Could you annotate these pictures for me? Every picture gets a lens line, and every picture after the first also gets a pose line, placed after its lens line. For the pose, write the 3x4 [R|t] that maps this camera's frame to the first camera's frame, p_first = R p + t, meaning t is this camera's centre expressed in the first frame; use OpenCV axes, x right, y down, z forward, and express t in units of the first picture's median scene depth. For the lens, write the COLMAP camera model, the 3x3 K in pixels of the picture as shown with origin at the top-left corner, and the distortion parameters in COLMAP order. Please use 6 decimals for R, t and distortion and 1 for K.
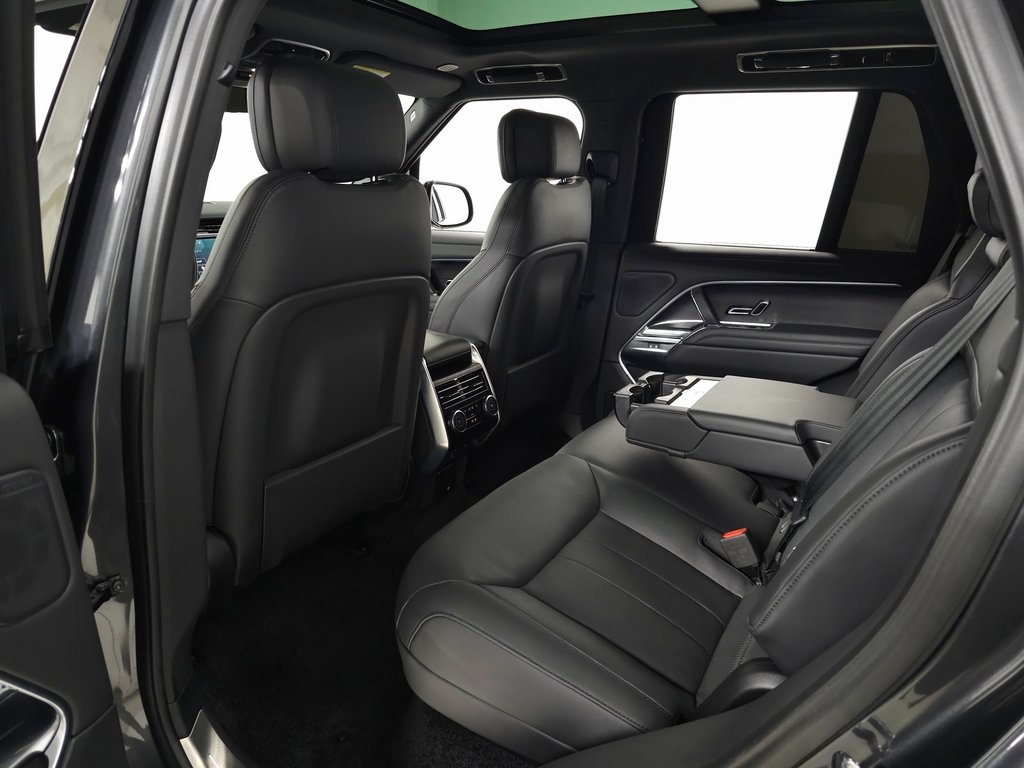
lens RADIAL K [[661.6, 0, 505.5], [0, 661.6, 379.1], [0, 0, 1]] dist [0.035794, -0.043979]
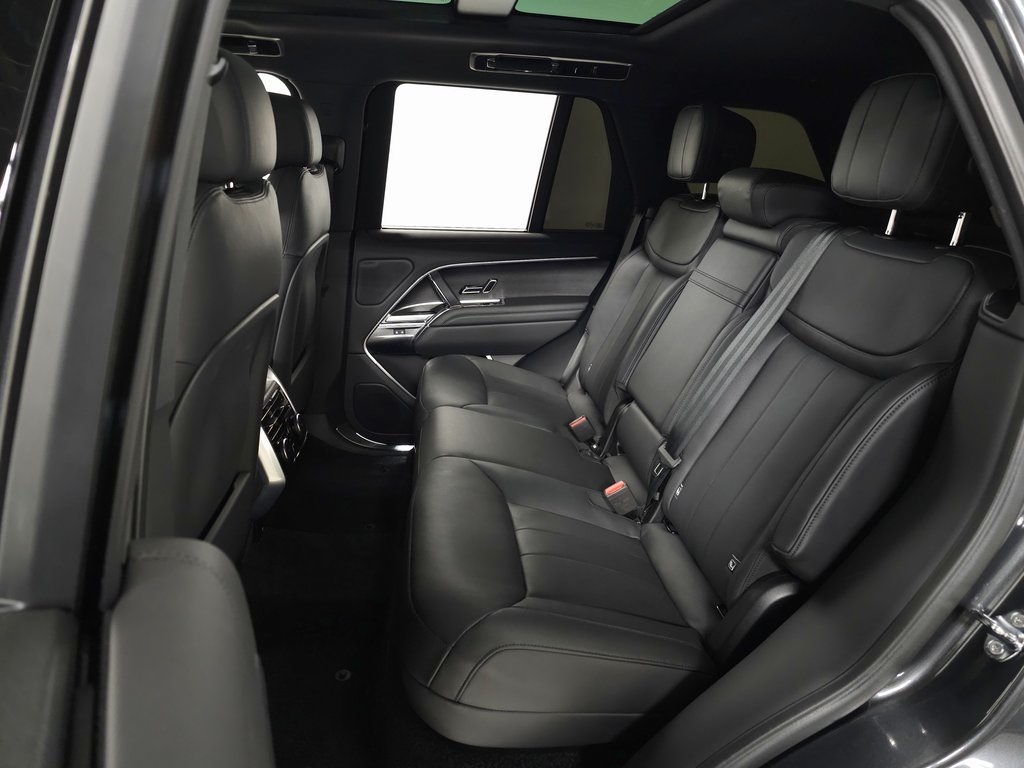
lens RADIAL K [[661.6, 0, 505.5], [0, 661.6, 379.1], [0, 0, 1]] dist [0.035794, -0.043979]
pose [[0.812022, -0.175827, 0.556511, -0.235879], [0.149687, 0.984388, 0.092600, -0.052000], [-0.564104, 0.008110, 0.825664, 0.076855]]
